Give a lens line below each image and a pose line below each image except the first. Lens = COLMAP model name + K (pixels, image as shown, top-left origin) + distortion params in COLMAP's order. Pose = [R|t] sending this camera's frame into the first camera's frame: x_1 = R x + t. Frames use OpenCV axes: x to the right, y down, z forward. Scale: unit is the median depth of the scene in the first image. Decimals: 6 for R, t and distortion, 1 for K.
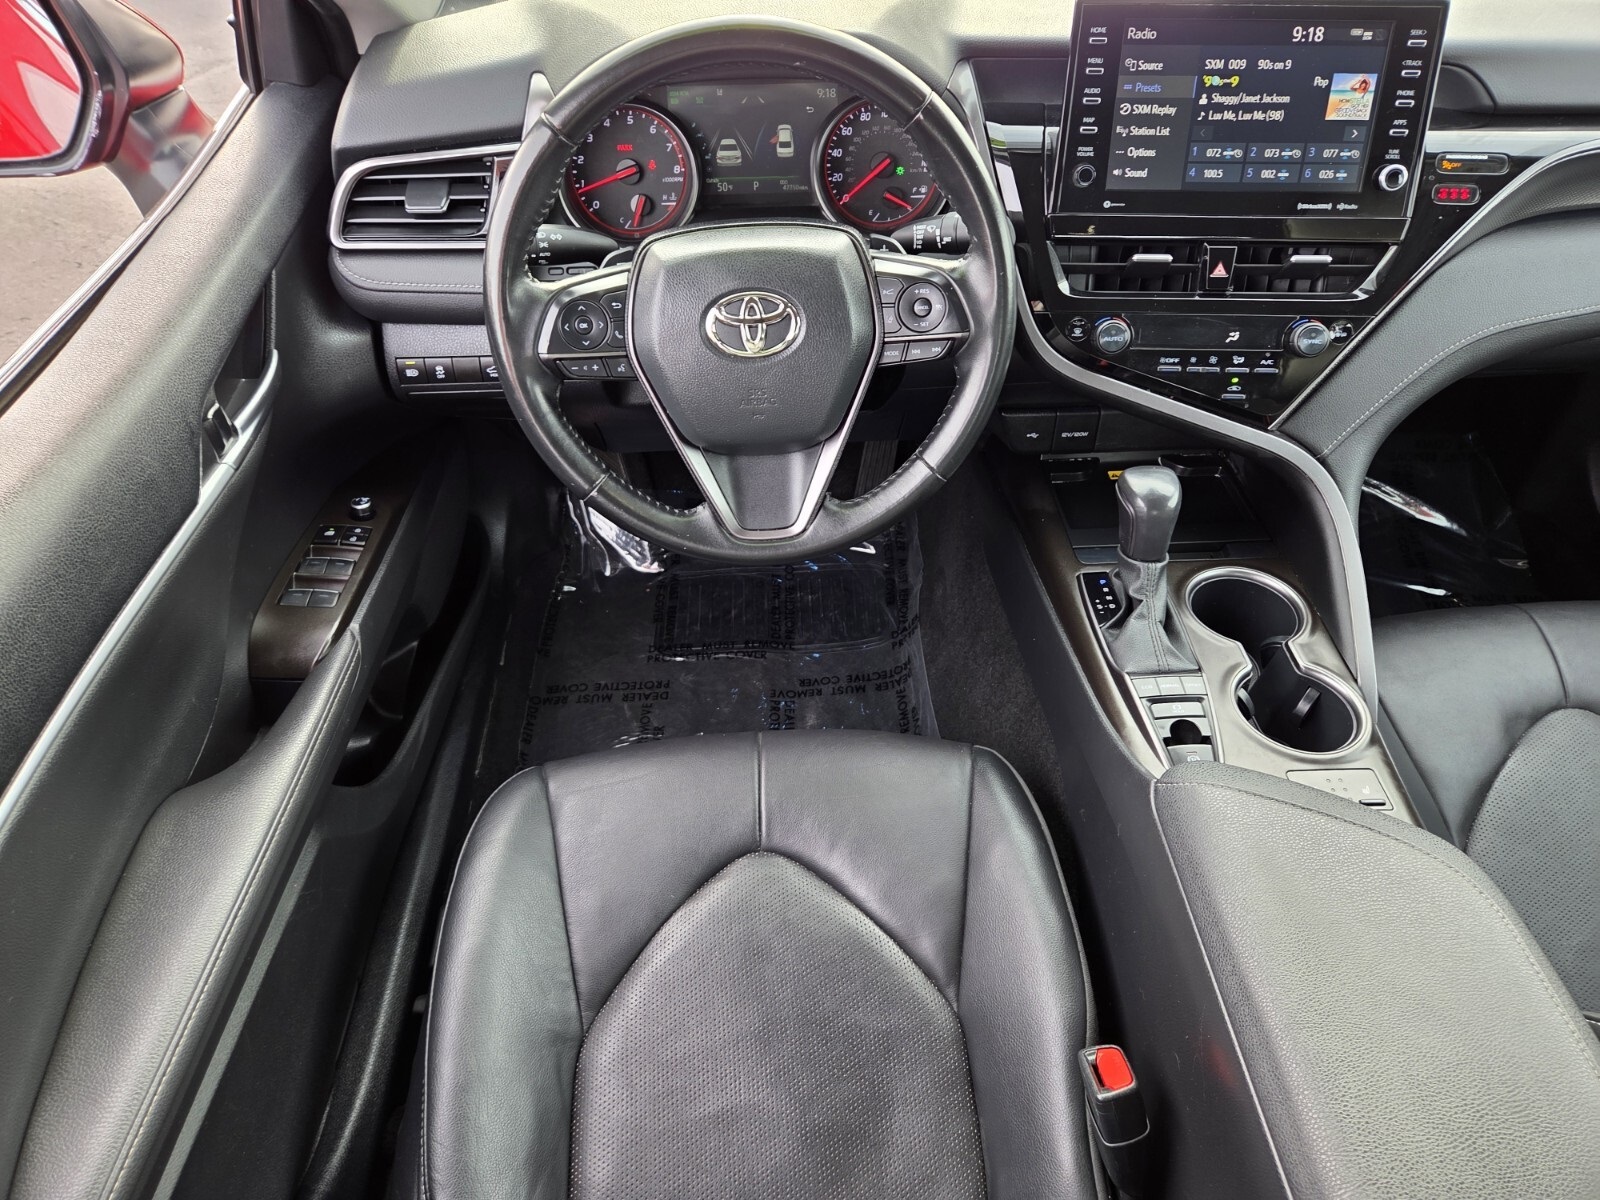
lens RADIAL K [[1040.3, 0, 800.0], [0, 1040.3, 600.0], [0, 0, 1]] dist [0.056785, -0.047270]
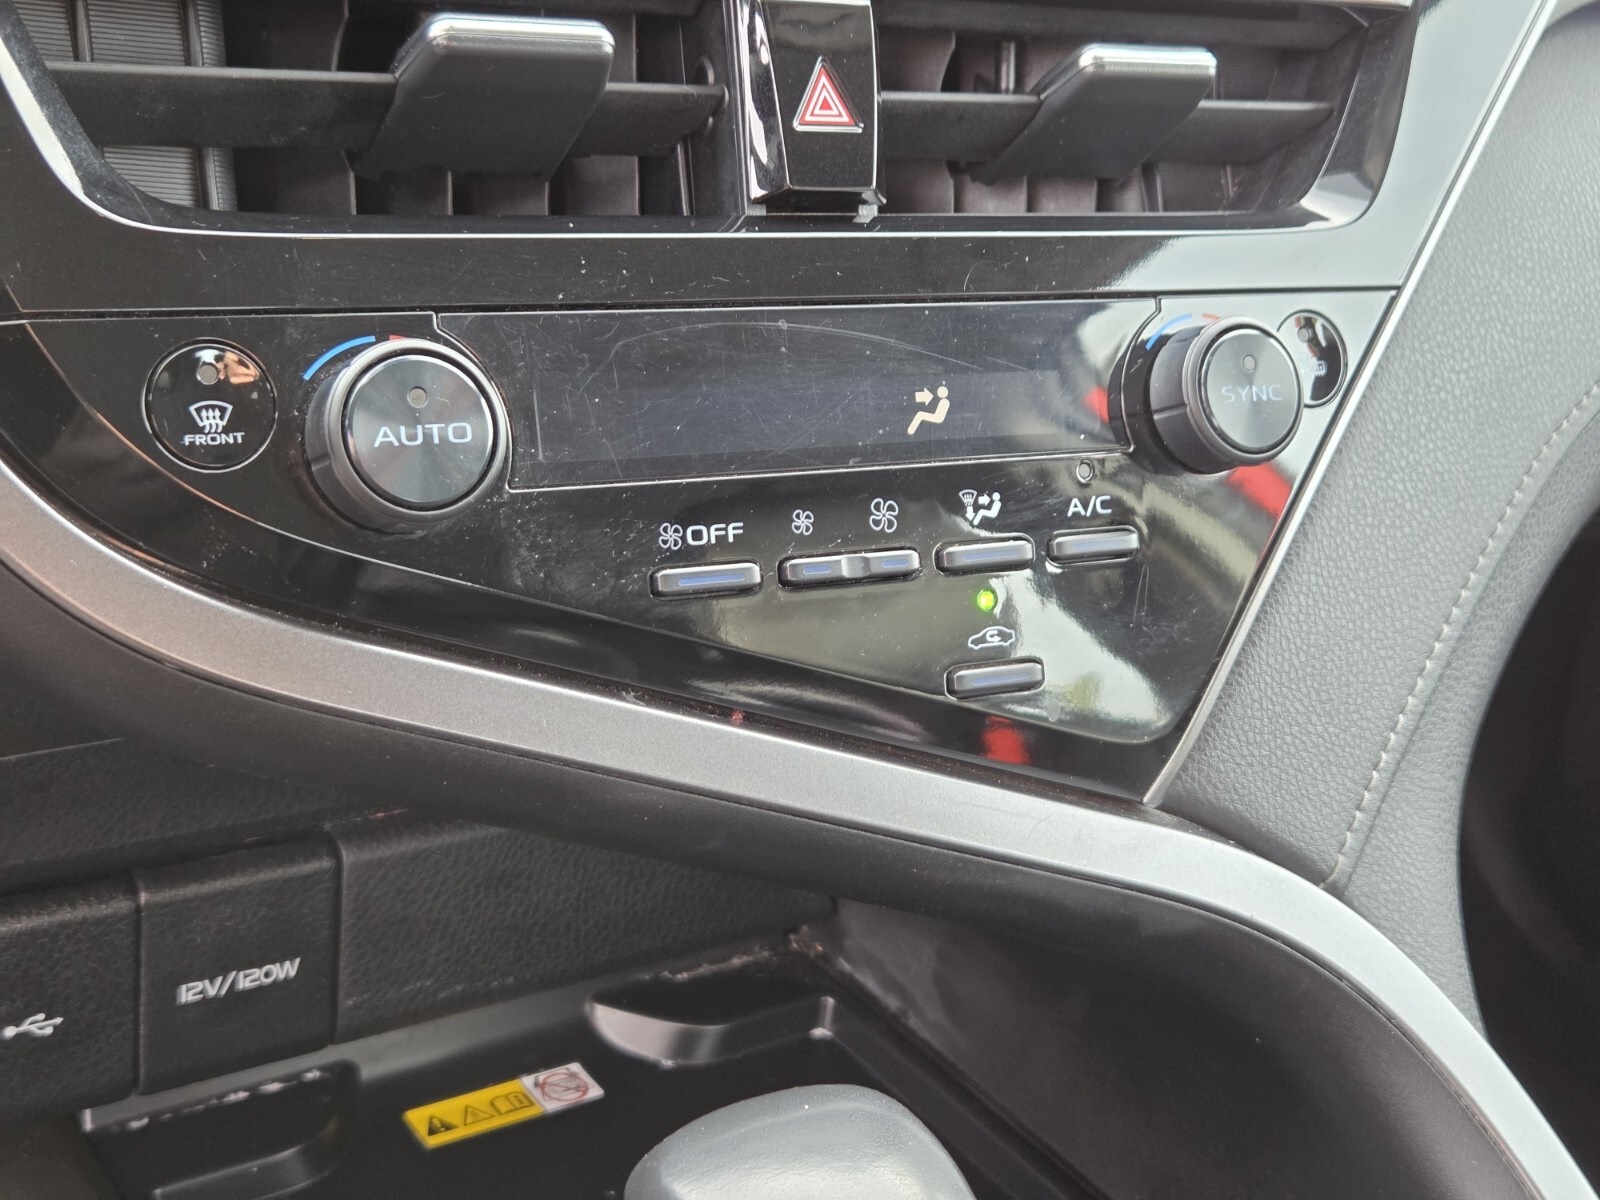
lens RADIAL K [[2251.5, 0, 800.2], [0, 2251.5, 588.0], [0, 0, 1]] dist [0.065408, -0.062588]
pose [[0.831534, -0.097295, 0.546886, 0.143982], [0.256041, 0.940846, -0.221925, -0.126797], [-0.492944, 0.324564, 0.807257, 0.682224]]
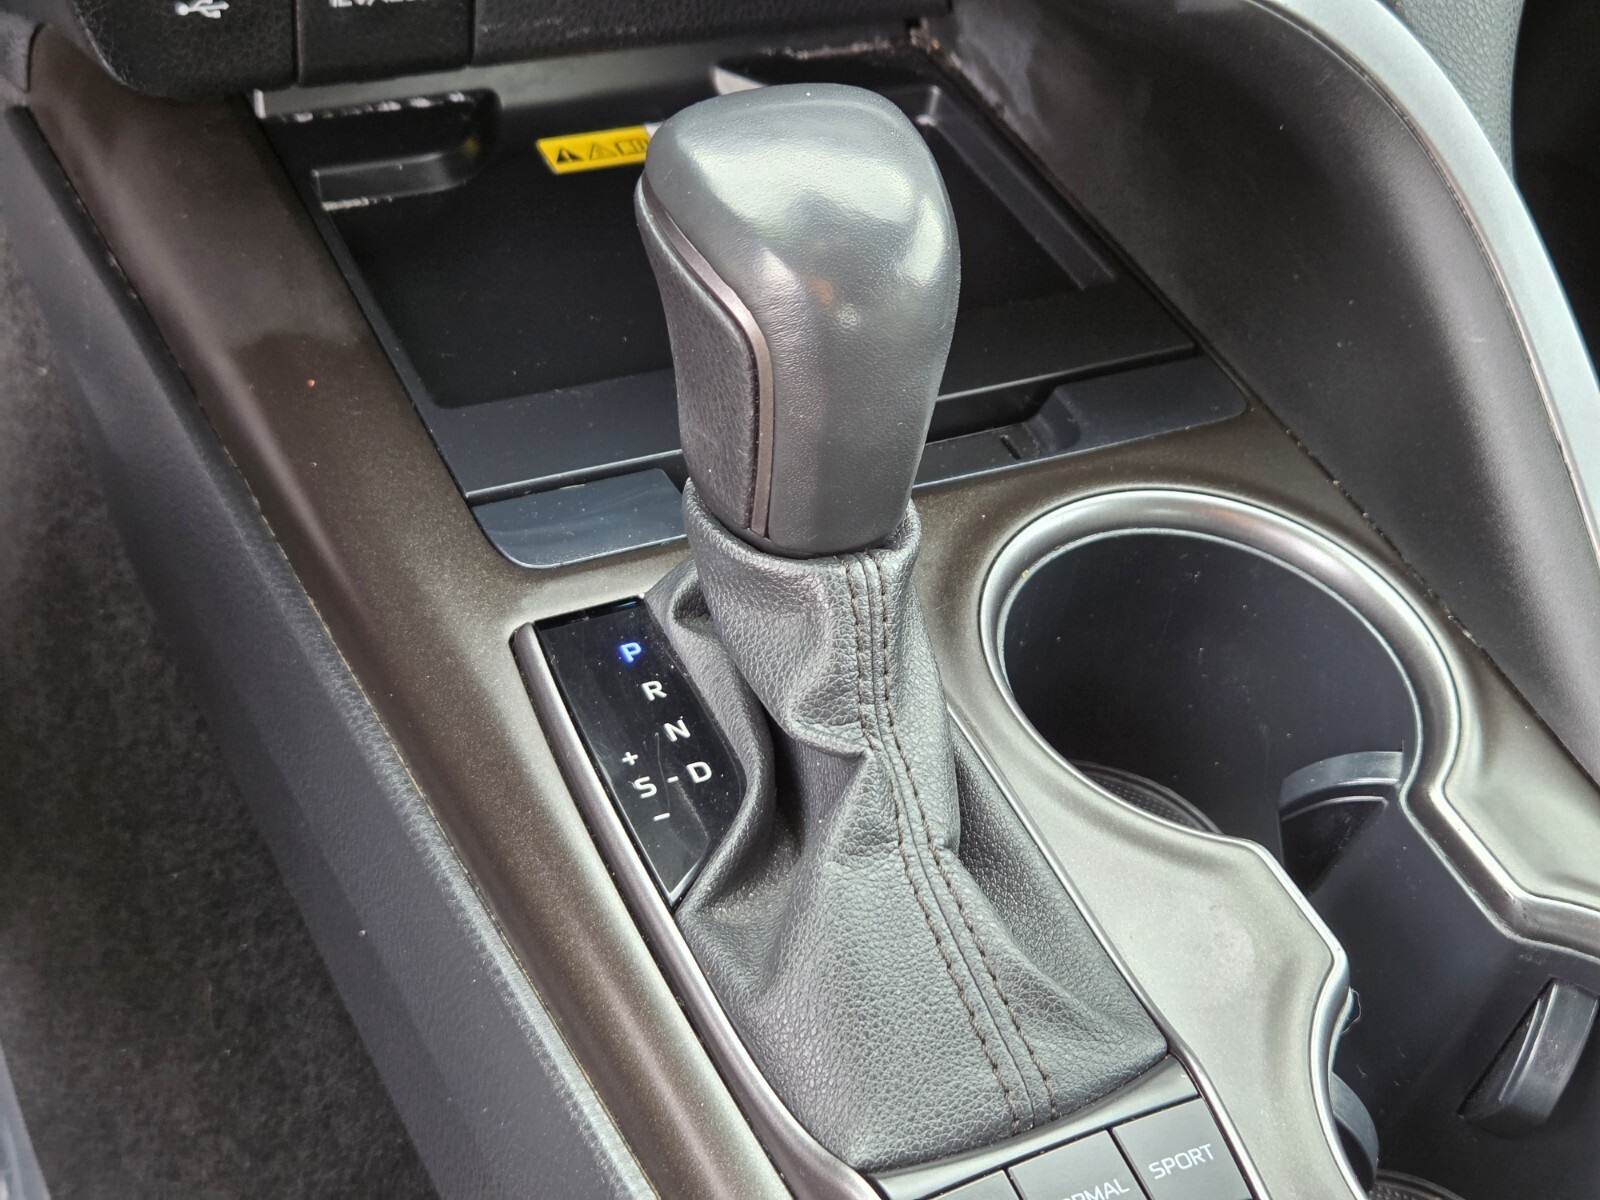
lens RADIAL K [[2231.6, 0, 801.8], [0, 2231.6, 576.8], [0, 0, 1]] dist [0.063115, -0.009343]
pose [[0.900412, -0.173565, 0.398916, 0.153013], [0.150019, 0.984599, 0.089776, -0.075003], [-0.408354, -0.020990, 0.912582, 0.616309]]
